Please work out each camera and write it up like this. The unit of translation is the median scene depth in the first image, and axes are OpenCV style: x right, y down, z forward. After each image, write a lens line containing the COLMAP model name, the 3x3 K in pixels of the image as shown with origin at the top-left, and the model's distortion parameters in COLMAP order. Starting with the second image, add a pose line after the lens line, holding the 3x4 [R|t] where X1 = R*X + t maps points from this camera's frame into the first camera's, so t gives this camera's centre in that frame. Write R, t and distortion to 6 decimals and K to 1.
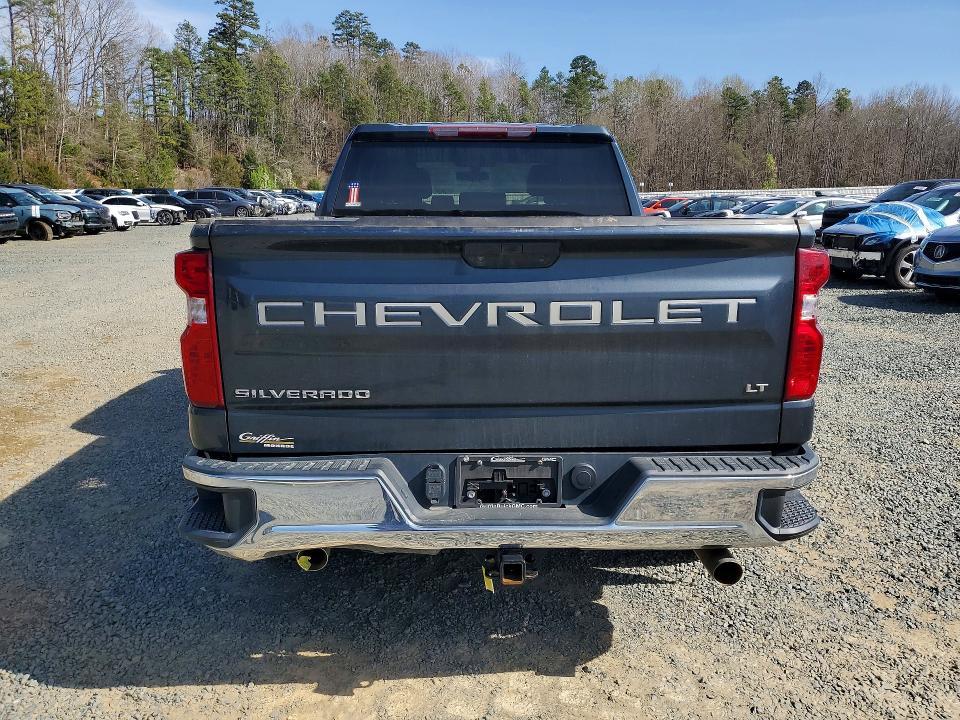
lens RADIAL K [[746.6, 0, 480.0], [0, 746.6, 360.0], [0, 0, 1]] dist [0.006434, 0.003019]
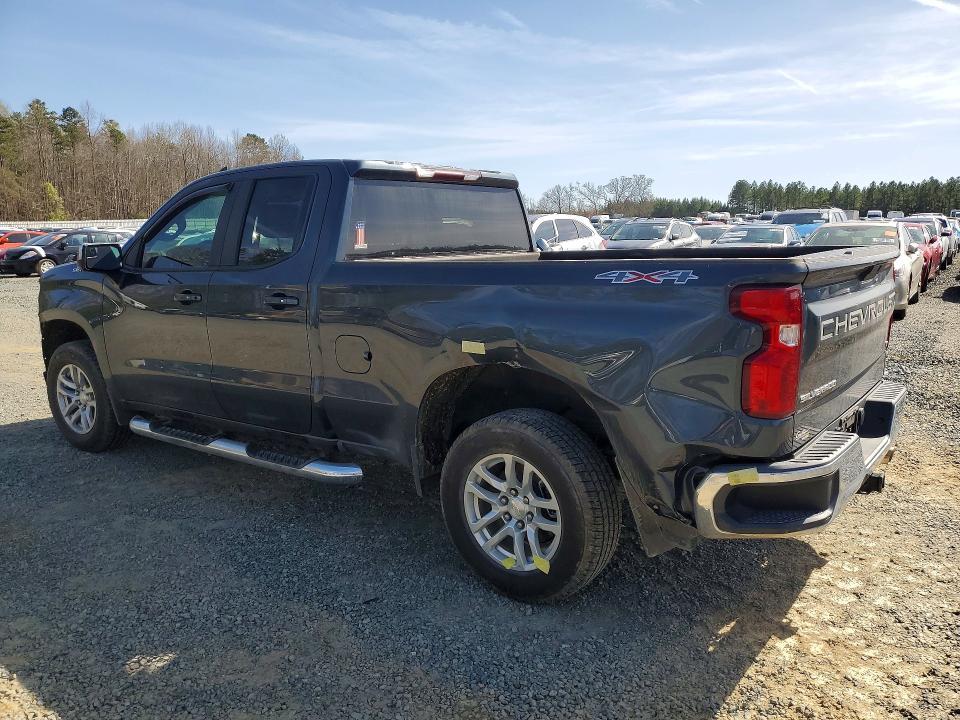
lens RADIAL K [[767.4, 0, 480.0], [0, 767.4, 360.0], [0, 0, 1]] dist [0.009499, 0.006668]
pose [[0.633495, -0.137846, 0.761369, -0.818070], [0.172263, 0.984433, 0.034901, -0.077754], [-0.754327, 0.109046, 0.647379, 0.290573]]
